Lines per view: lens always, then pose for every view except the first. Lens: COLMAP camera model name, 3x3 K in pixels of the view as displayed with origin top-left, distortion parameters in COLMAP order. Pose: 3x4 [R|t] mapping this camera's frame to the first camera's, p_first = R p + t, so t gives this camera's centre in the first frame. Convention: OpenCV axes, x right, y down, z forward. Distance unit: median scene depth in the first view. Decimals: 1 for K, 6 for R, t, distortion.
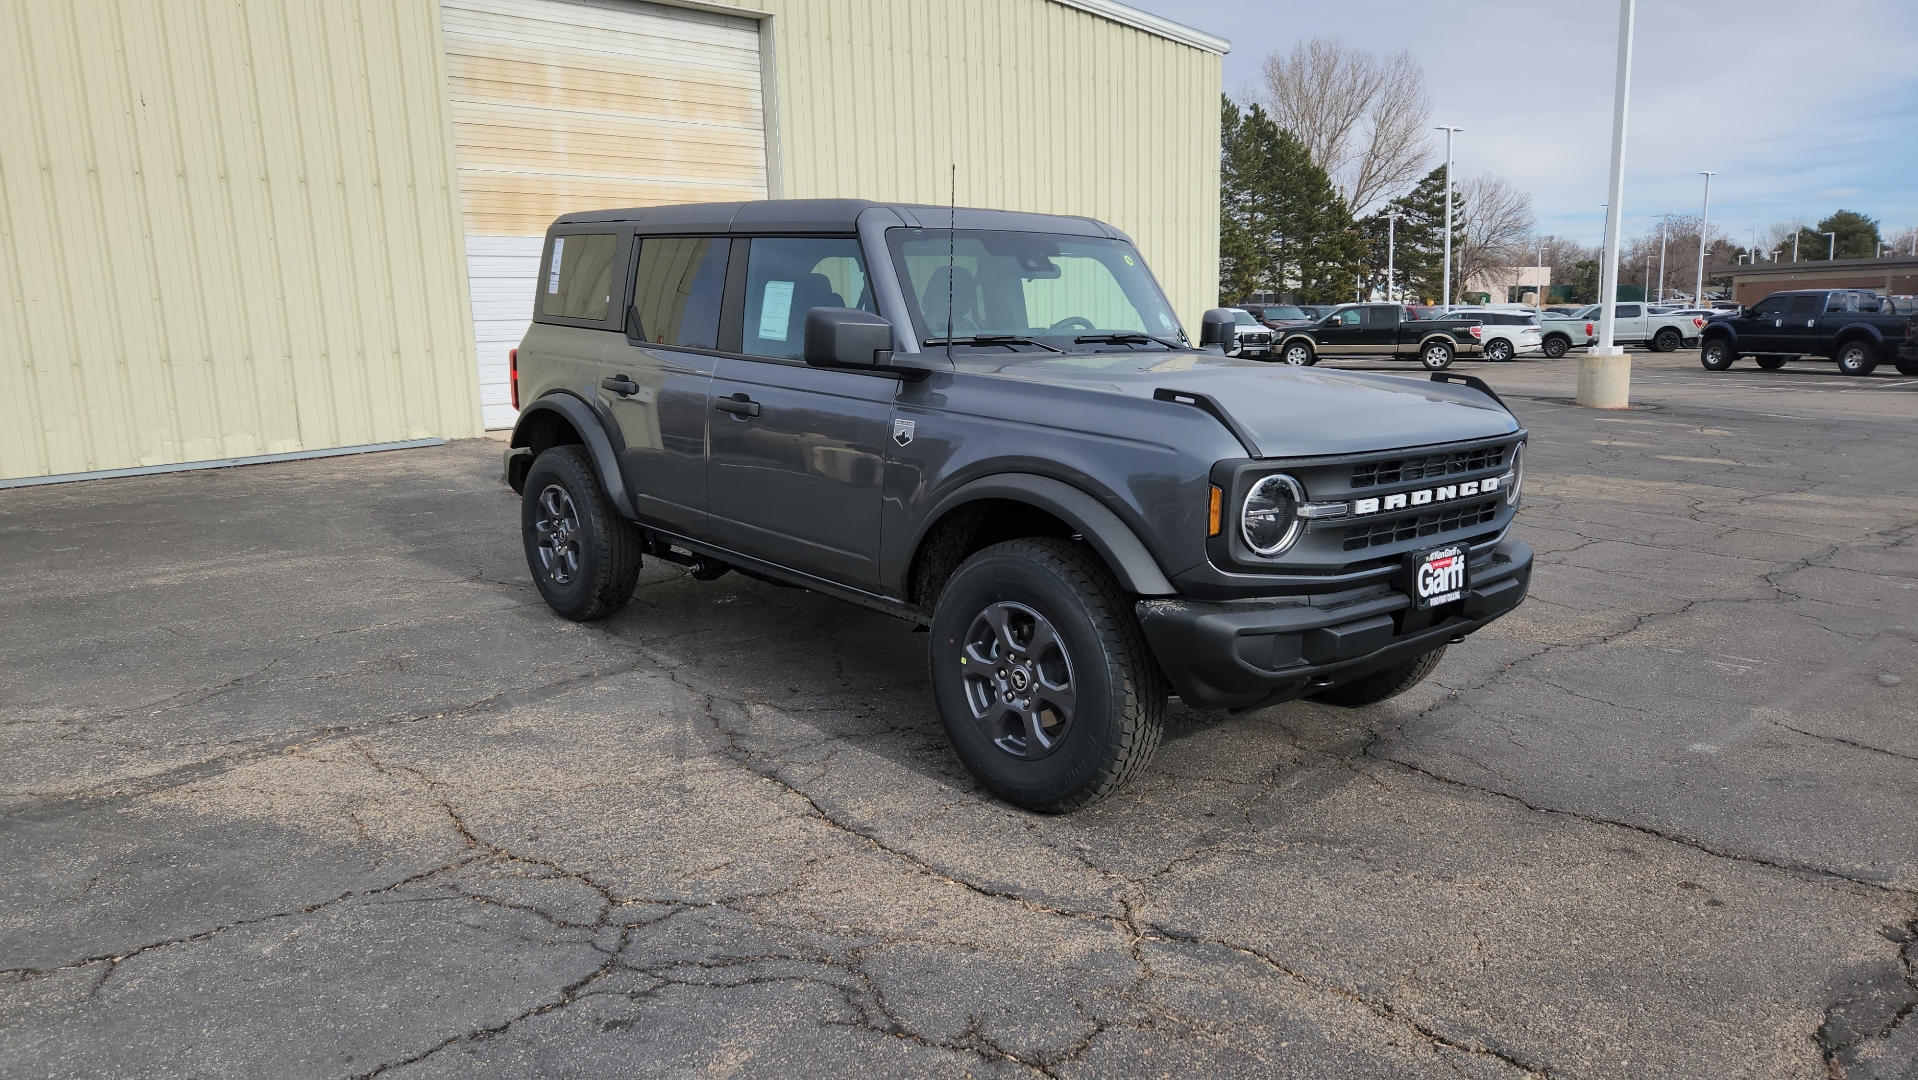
lens RADIAL K [[1277.8, 0, 923.6], [0, 1277.8, 546.8], [0, 0, 1]] dist [0.072841, -0.057751]
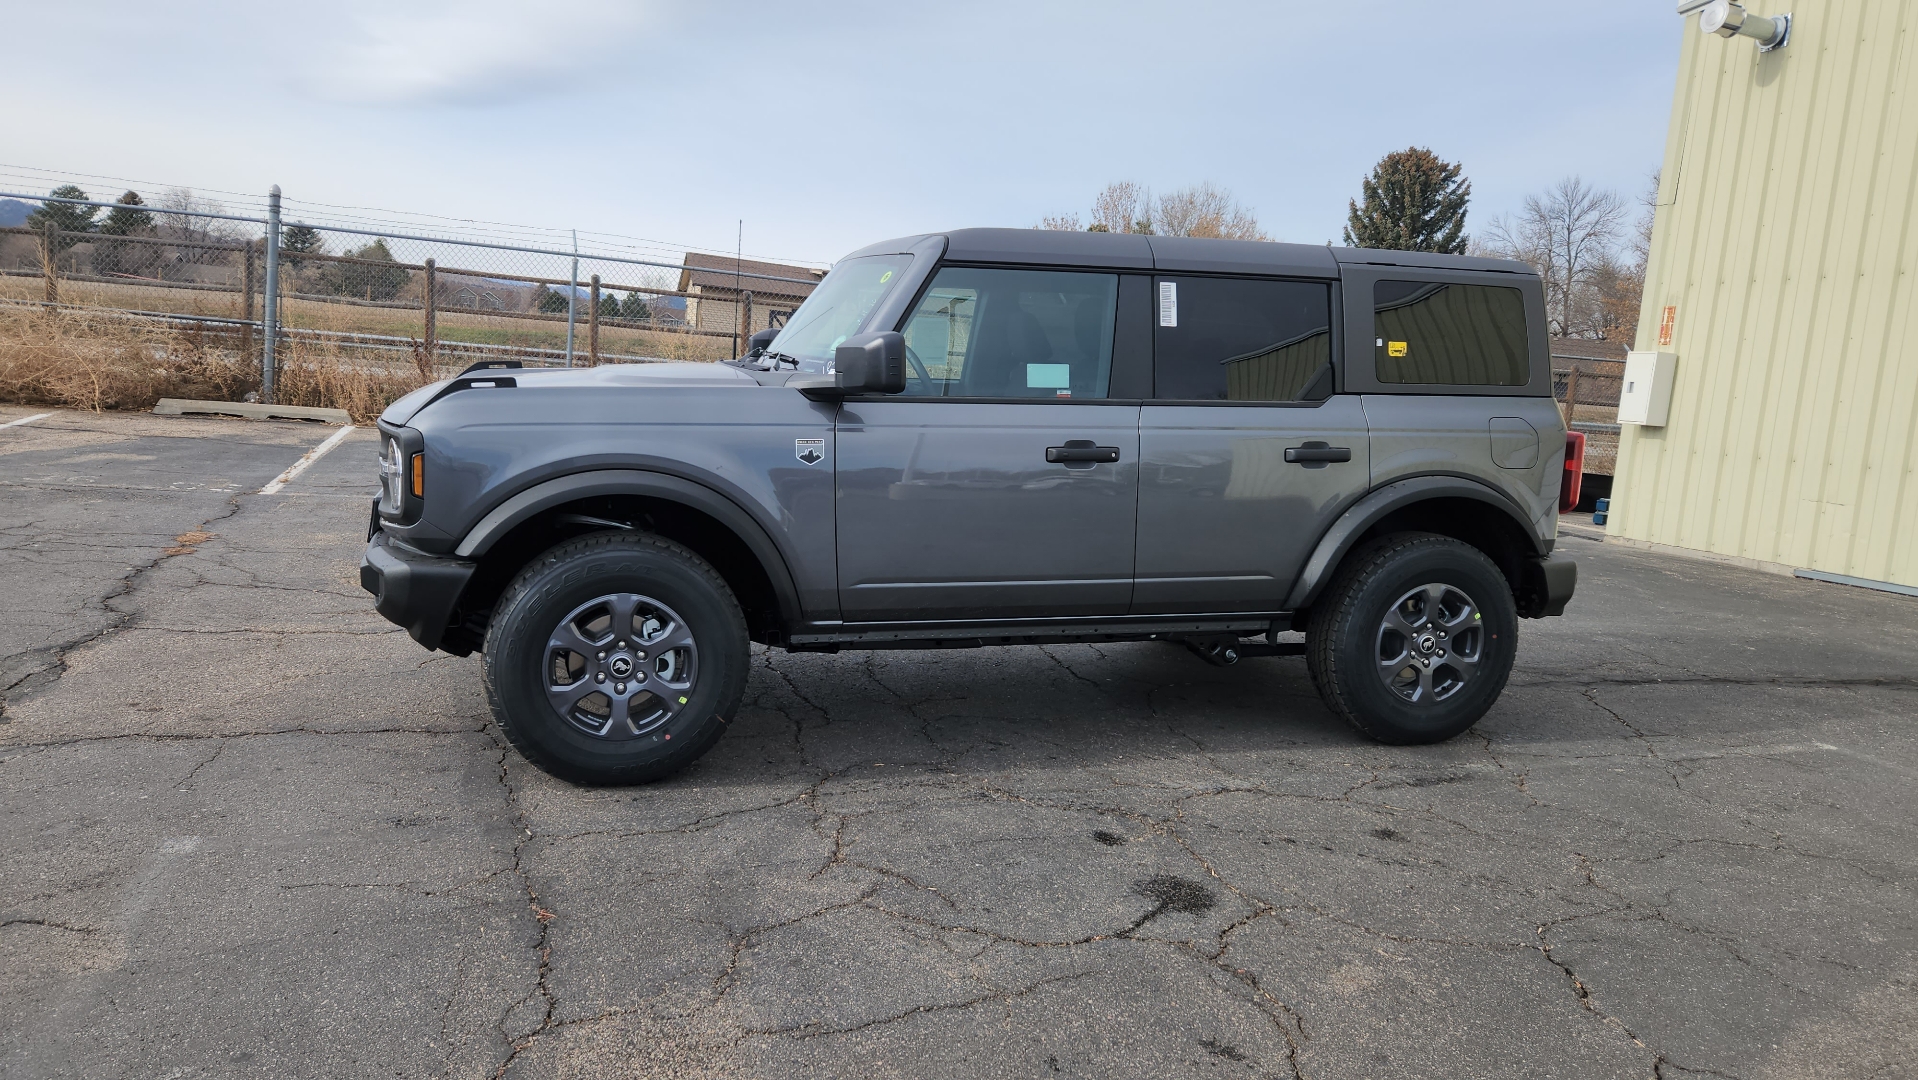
lens RADIAL K [[1277.8, 0, 918.2], [0, 1277.8, 532.3], [0, 0, 1]] dist [0.072841, -0.057751]
pose [[-0.423031, 0.098681, -0.900726, 1.084101], [-0.229888, 0.949839, 0.212030, -0.285760], [0.876468, 0.296762, -0.379126, 1.608984]]
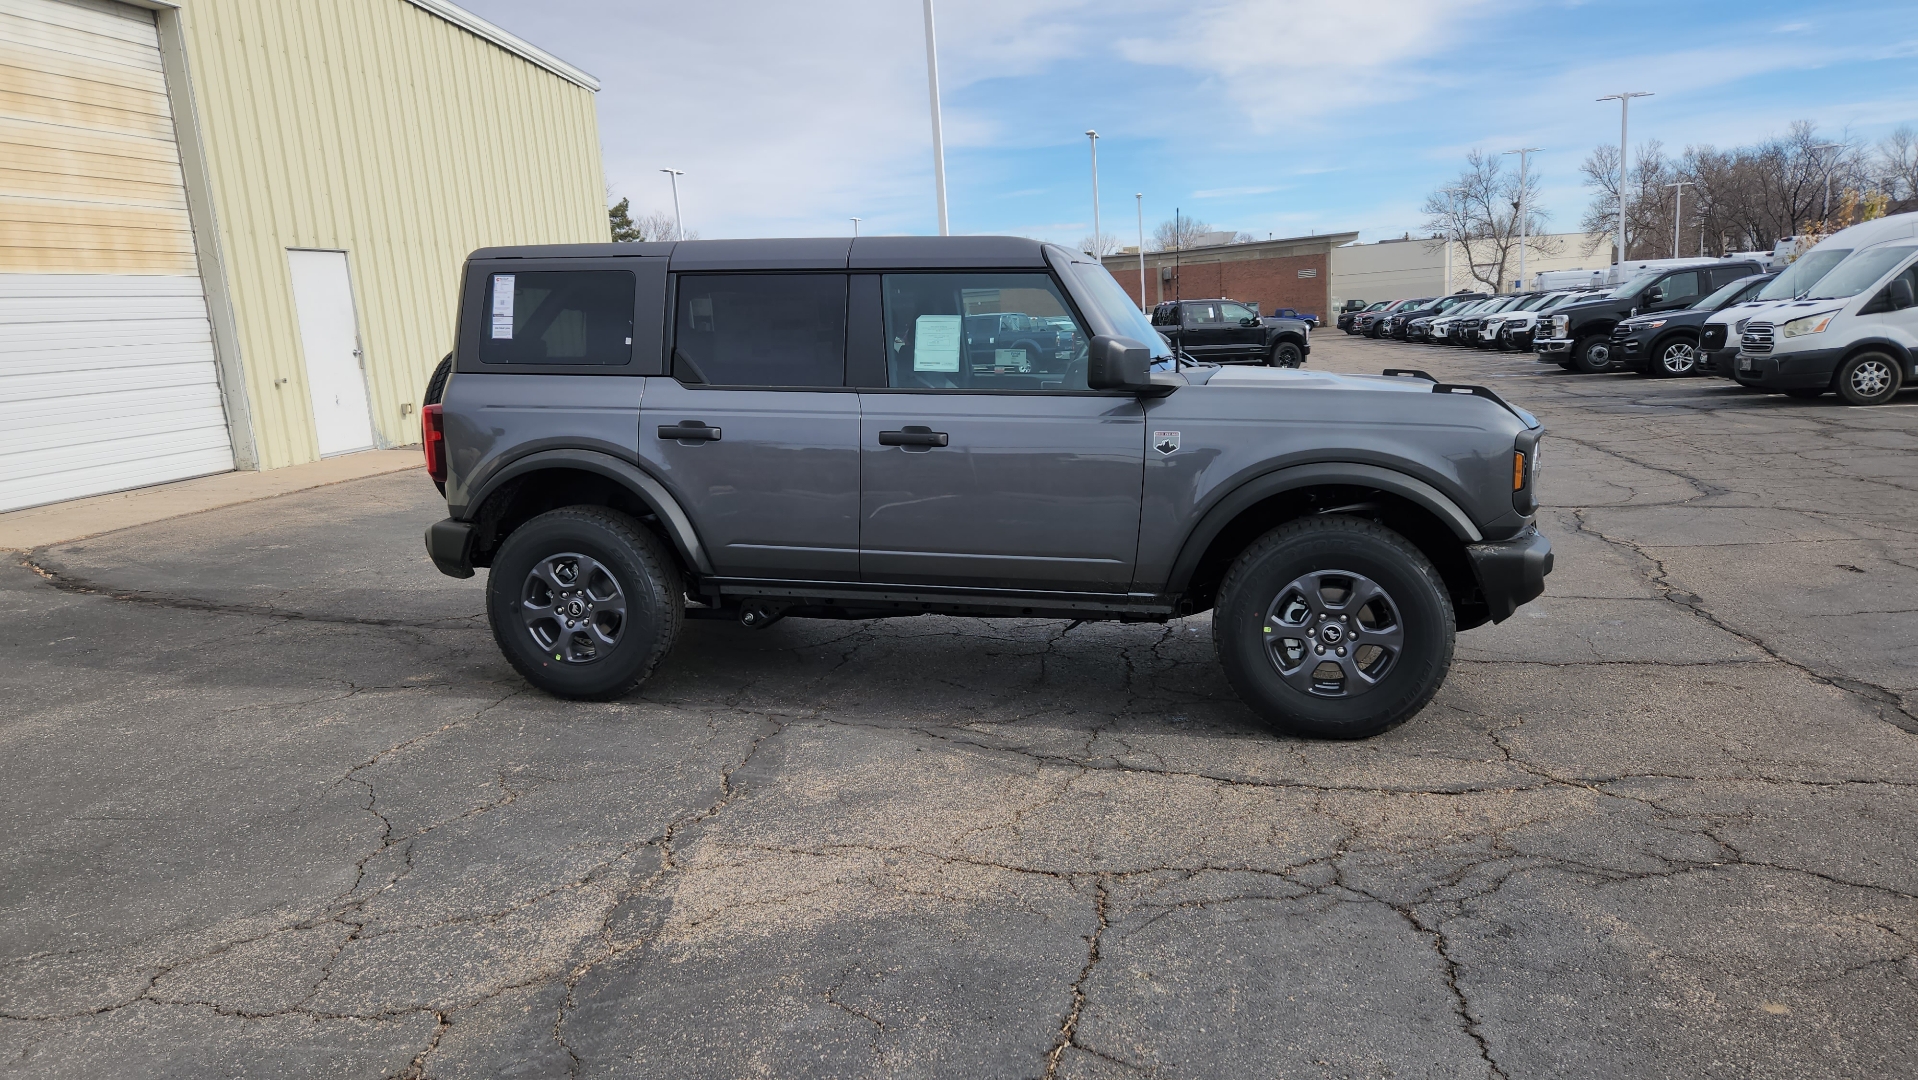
lens RADIAL K [[1277.8, 0, 917.1], [0, 1277.8, 547.1], [0, 0, 1]] dist [0.072841, -0.057751]
pose [[0.817223, -0.126912, 0.562174, -0.775626], [0.140230, 0.989924, 0.019628, -0.047119], [-0.559001, 0.062793, 0.826786, 0.176734]]
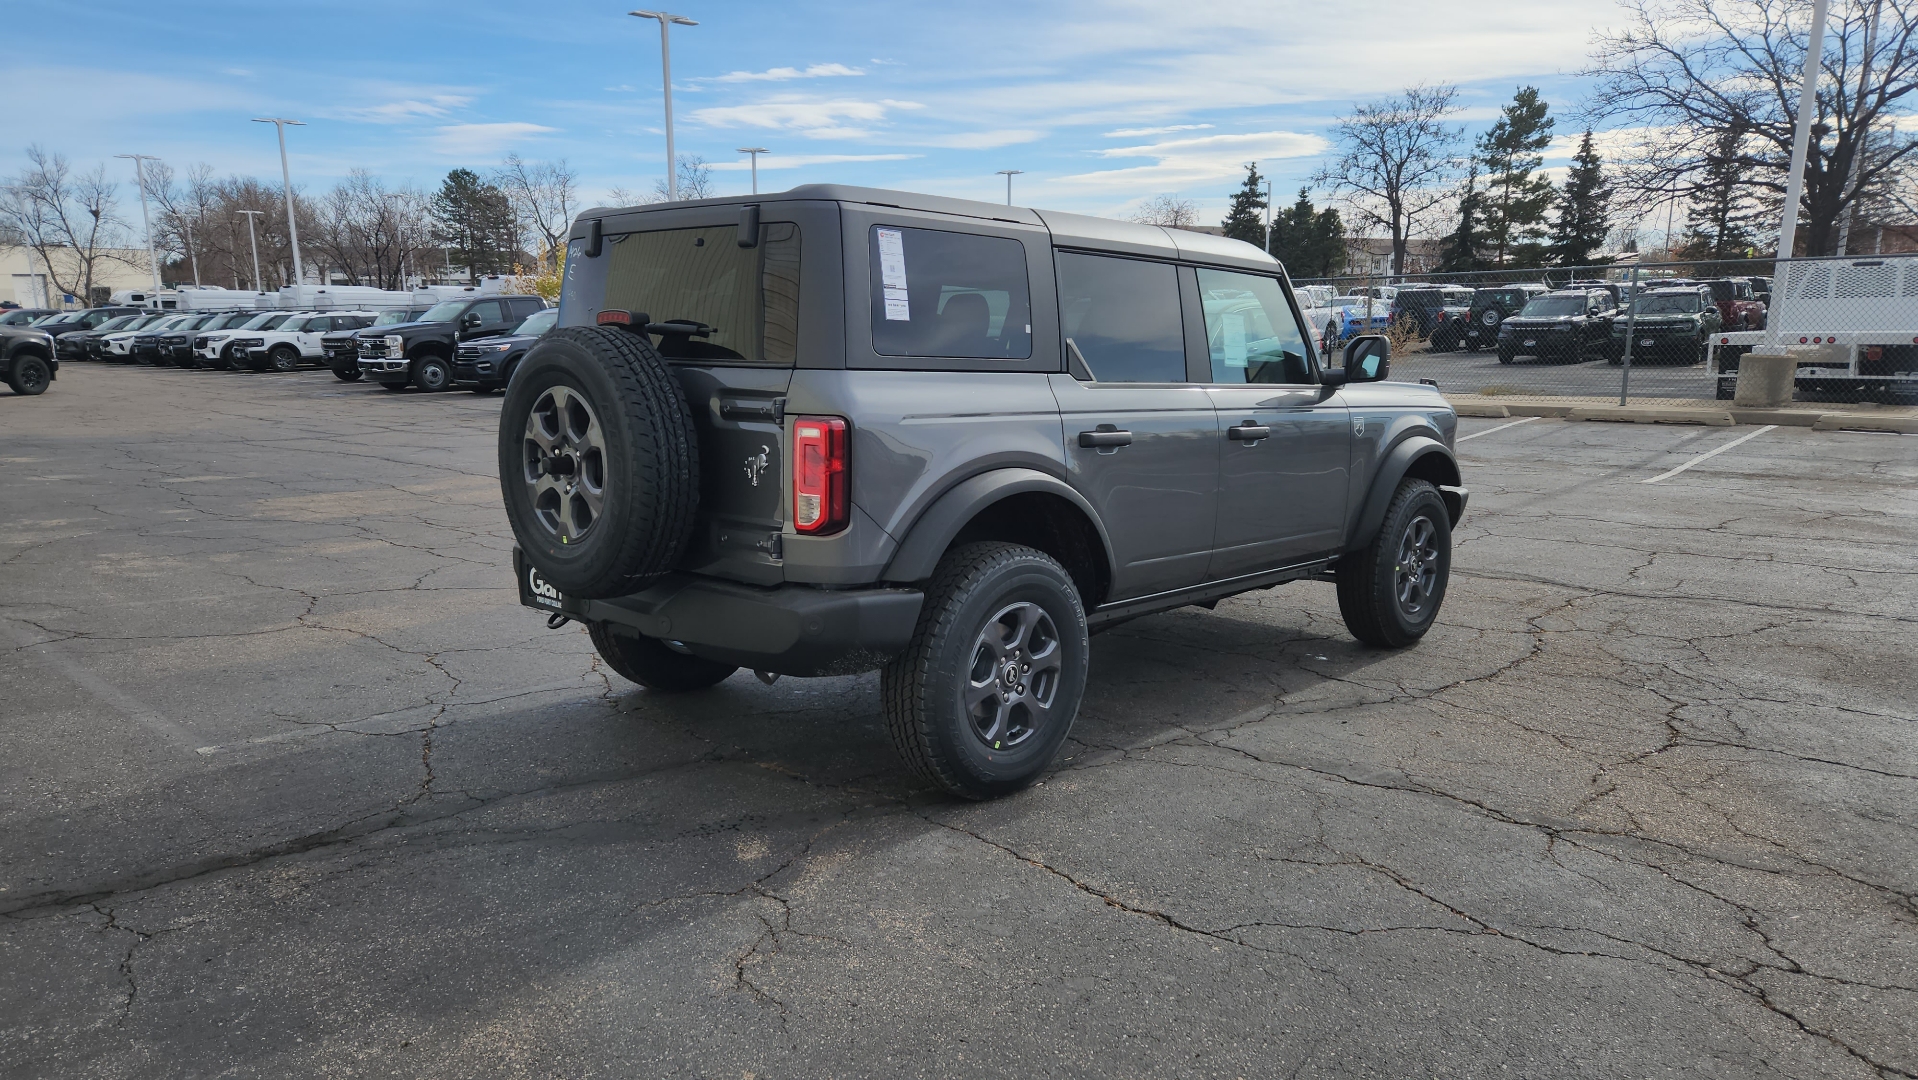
lens RADIAL K [[1277.8, 0, 926.7], [0, 1277.8, 560.4], [0, 0, 1]] dist [0.072841, -0.057751]
pose [[-0.083746, -0.180775, 0.979952, -1.242137], [0.179311, 0.964621, 0.193271, -0.276117], [-0.980221, 0.191902, -0.048368, 1.420599]]
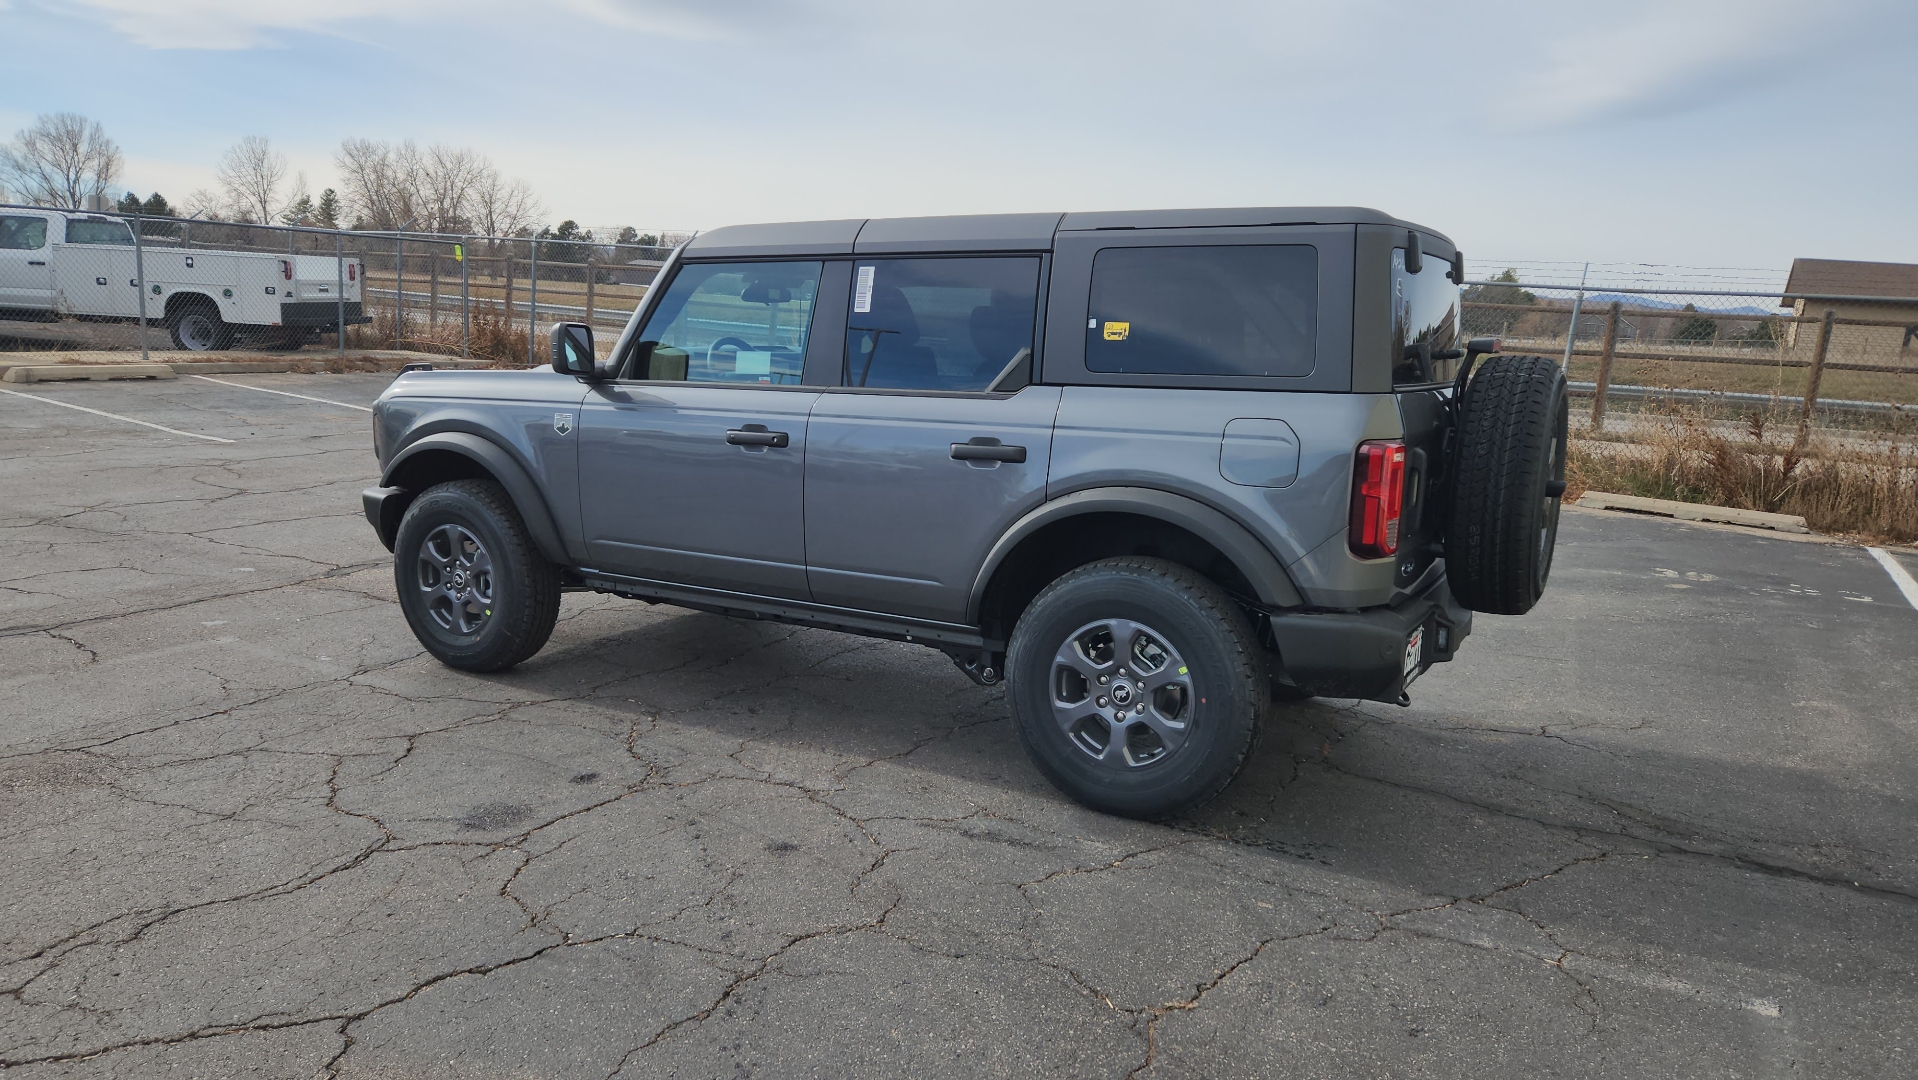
lens RADIAL K [[1277.8, 0, 921.9], [0, 1277.8, 560.2], [0, 0, 1]] dist [0.072841, -0.057751]
pose [[-0.949472, 0.012855, -0.313589, 0.337070], [-0.103301, 0.930689, 0.350923, -0.443534], [0.296365, 0.365585, -0.882335, 2.301345]]
